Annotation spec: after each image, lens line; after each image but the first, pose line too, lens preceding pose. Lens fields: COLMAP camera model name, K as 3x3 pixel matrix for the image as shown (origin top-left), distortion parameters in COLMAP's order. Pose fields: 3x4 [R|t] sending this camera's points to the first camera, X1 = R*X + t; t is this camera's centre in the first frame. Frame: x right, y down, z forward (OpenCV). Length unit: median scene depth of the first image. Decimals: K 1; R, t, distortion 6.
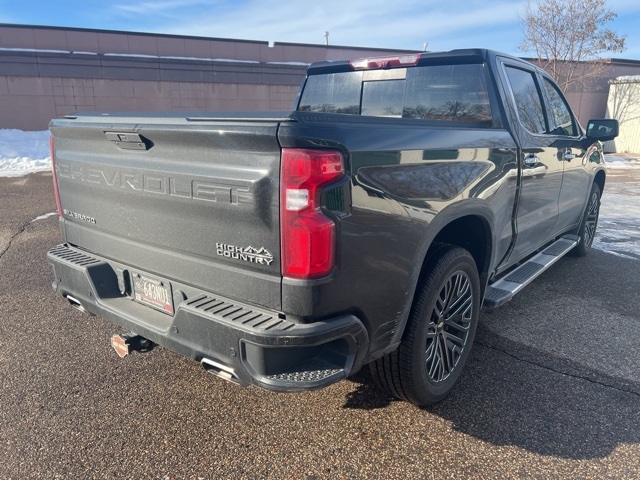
lens RADIAL K [[471.9, 0, 319.1], [0, 471.9, 237.3], [0, 0, 1]] dist [0.049266, -0.048379]
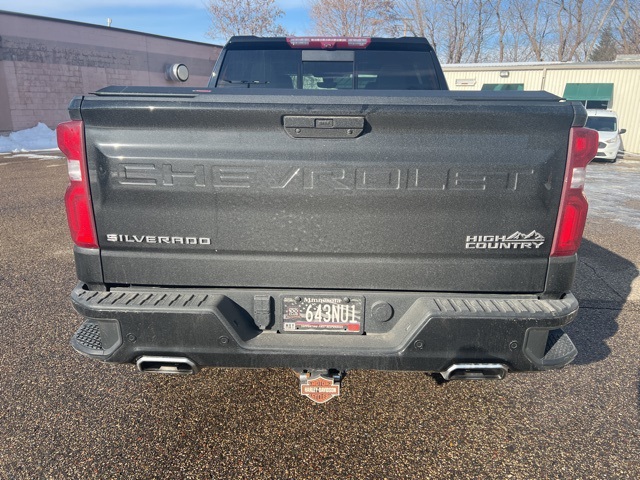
lens RADIAL K [[473.1, 0, 311.5], [0, 473.1, 239.8], [0, 0, 1]] dist [0.058431, -0.053384]
pose [[0.811312, -0.154400, 0.563855, -0.718747], [0.134746, 0.987912, 0.076639, -0.067472], [-0.568873, 0.013799, 0.822310, 0.306053]]
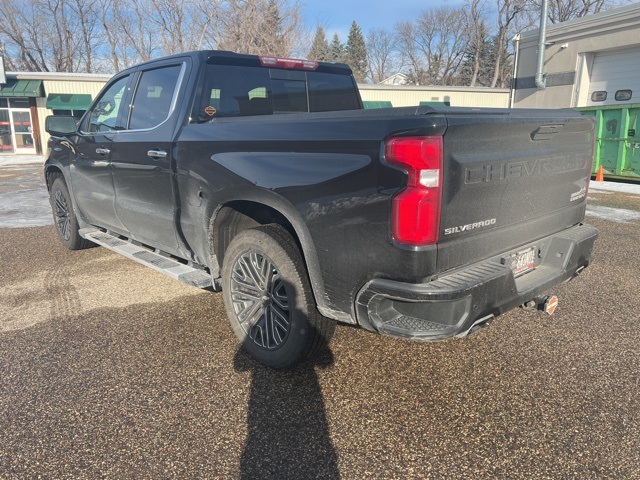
lens RADIAL K [[473.1, 0, 311.5], [0, 473.1, 239.8], [0, 0, 1]] dist [0.058431, -0.053384]
pose [[0.194157, -0.246867, 0.949400, -1.405743], [0.239814, 0.950396, 0.198083, -0.265947], [-0.951206, 0.189220, 0.243728, 1.076180]]
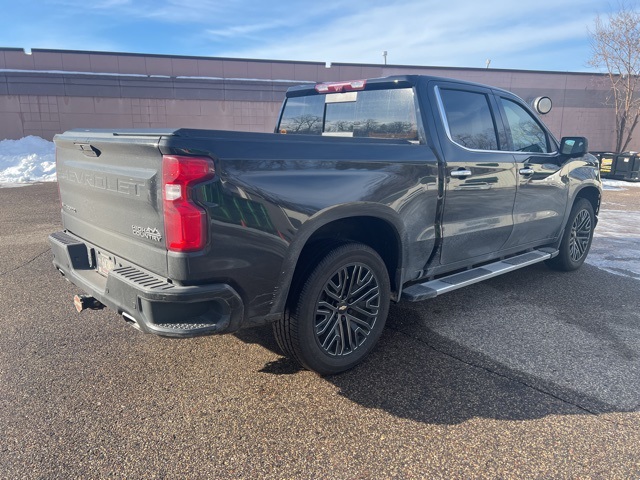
lens RADIAL K [[471.9, 0, 319.1], [0, 471.9, 237.3], [0, 0, 1]] dist [0.049266, -0.048379]
pose [[0.987193, 0.038499, -0.154813, 0.390079], [-0.043576, 0.998613, -0.029537, 0.047553], [0.153461, 0.035905, 0.987502, -0.188578]]
